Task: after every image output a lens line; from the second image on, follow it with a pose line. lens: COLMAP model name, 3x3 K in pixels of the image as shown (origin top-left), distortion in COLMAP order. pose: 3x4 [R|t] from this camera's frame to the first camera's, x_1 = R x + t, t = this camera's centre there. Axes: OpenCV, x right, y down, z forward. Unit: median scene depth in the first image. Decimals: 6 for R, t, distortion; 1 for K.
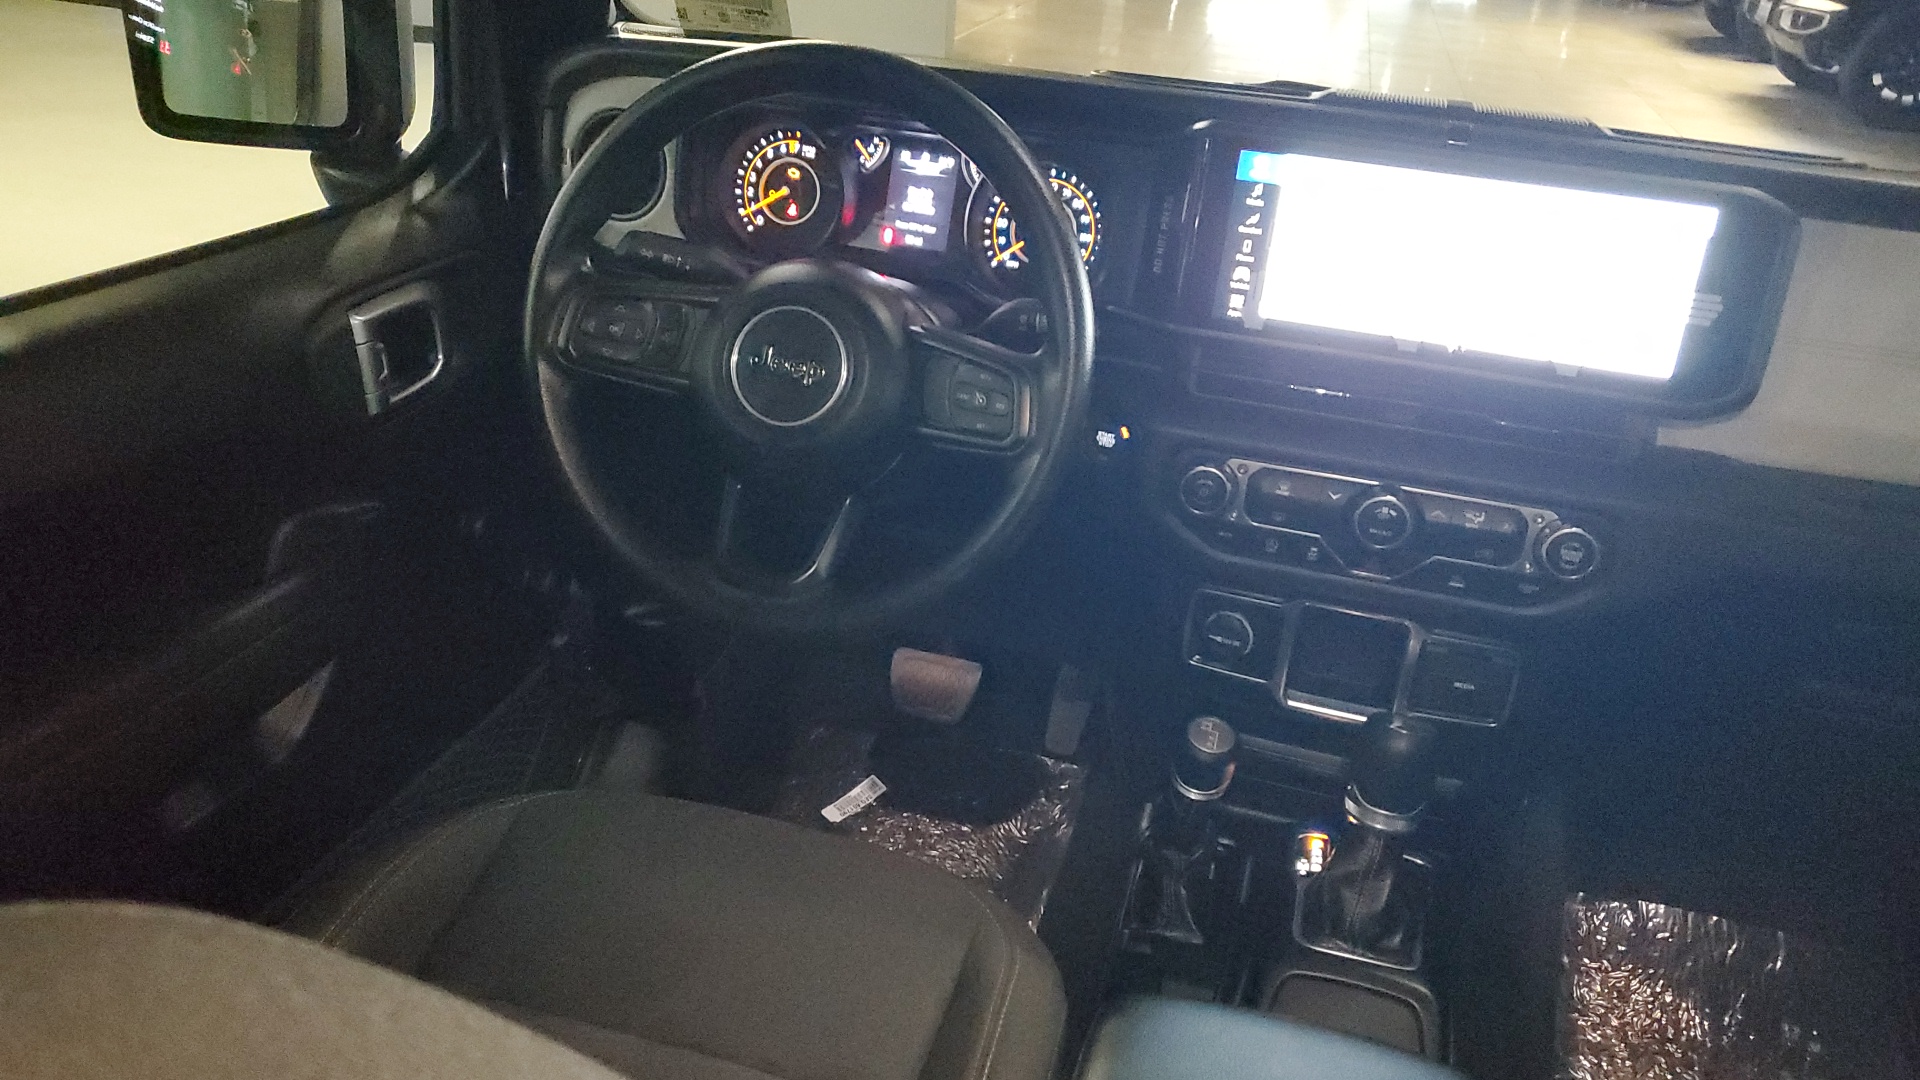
lens RADIAL K [[1524.9, 0, 951.6], [0, 1524.9, 546.3], [0, 0, 1]] dist [0.053131, -0.091806]
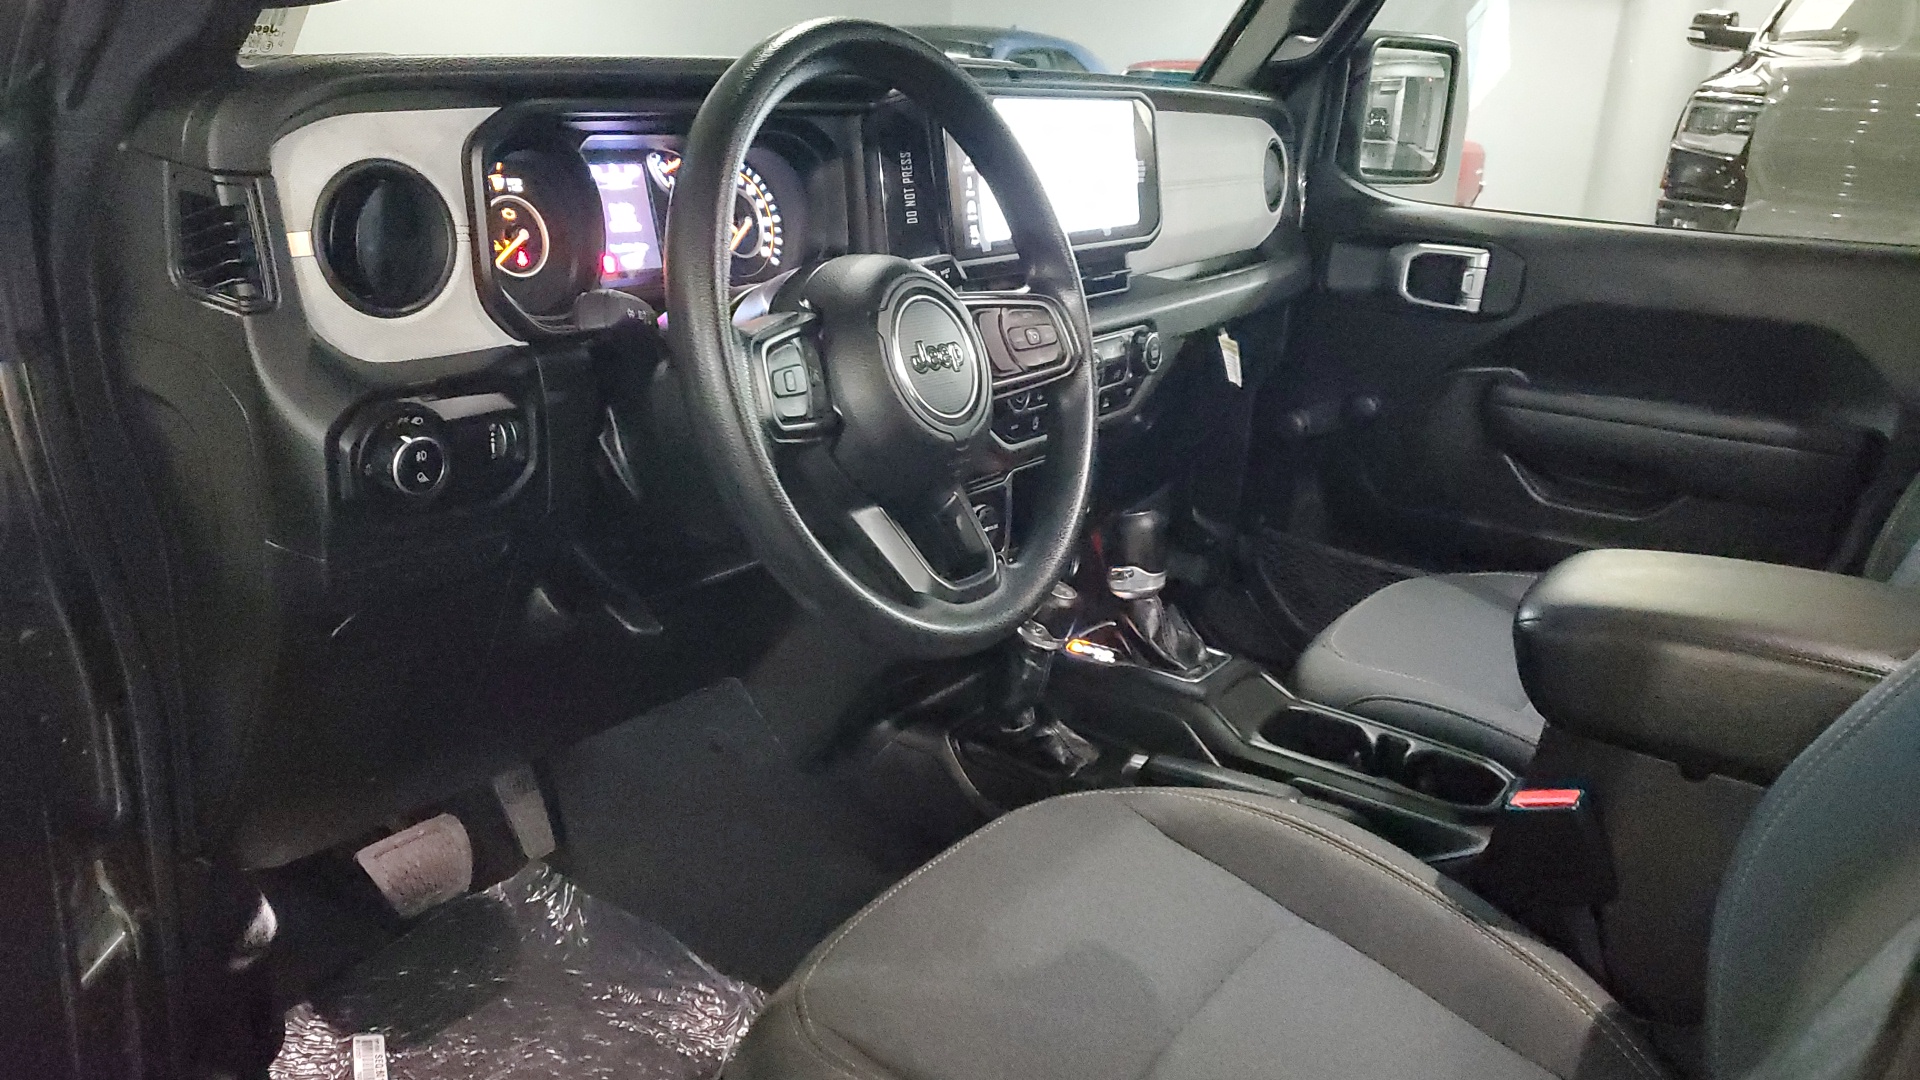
lens RADIAL K [[1524.9, 0, 972.3], [0, 1524.9, 553.7], [0, 0, 1]] dist [0.053131, -0.091806]
pose [[0.290145, -0.345511, 0.892434, -0.855926], [0.381357, 0.897050, 0.223313, -0.183361], [-0.877714, 0.275543, 0.392038, 0.561632]]
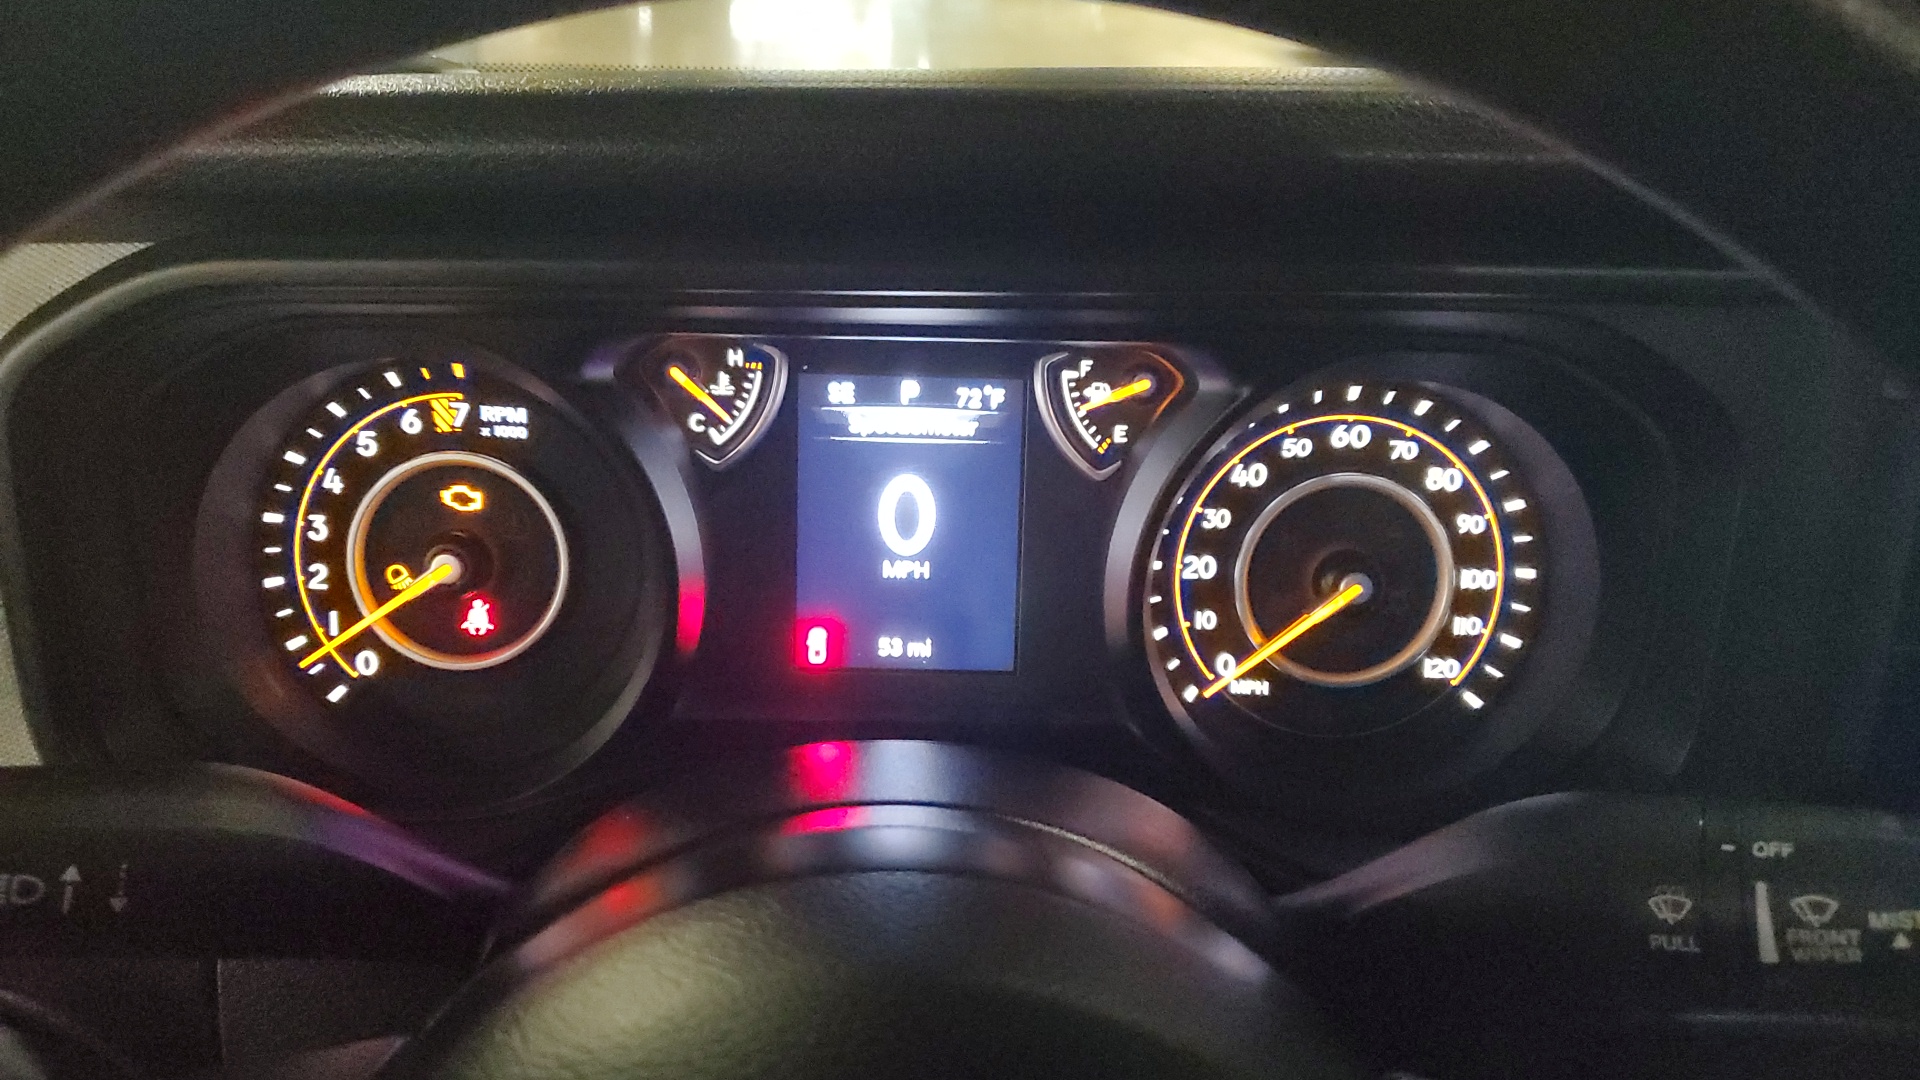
lens RADIAL K [[1675.2, 0, 941.1], [0, 1675.2, 557.7], [0, 0, 1]] dist [0.008821, -0.017192]
pose [[0.951174, -0.174201, 0.254797, -0.106534], [0.173413, 0.984513, 0.025735, -0.239807], [-0.255334, 0.019706, 0.966652, 0.708784]]
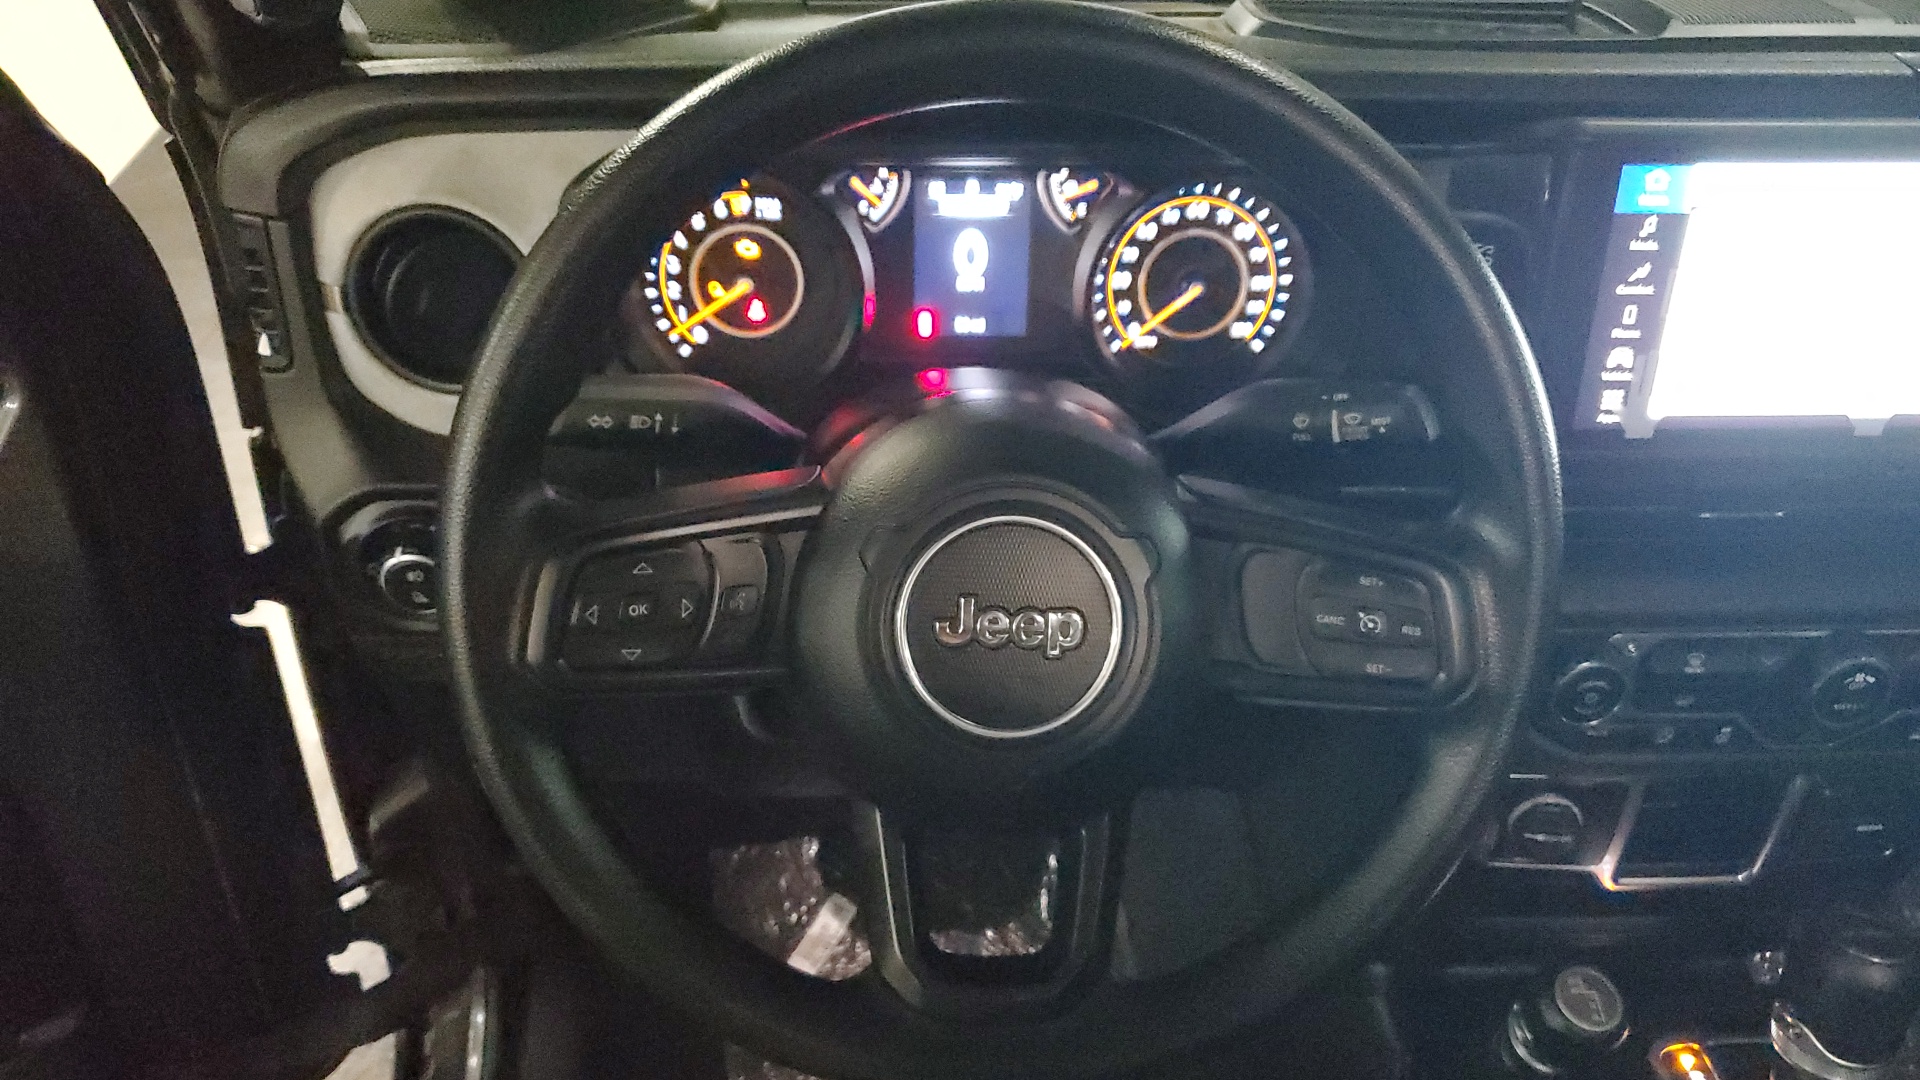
lens RADIAL K [[1524.9, 0, 973.3], [0, 1524.9, 571.6], [0, 0, 1]] dist [0.053131, -0.091806]
pose [[0.938404, -0.242723, 0.245934, -0.207974], [0.185030, 0.954073, 0.235602, -0.264382], [-0.291825, -0.175585, 0.940217, 0.437021]]
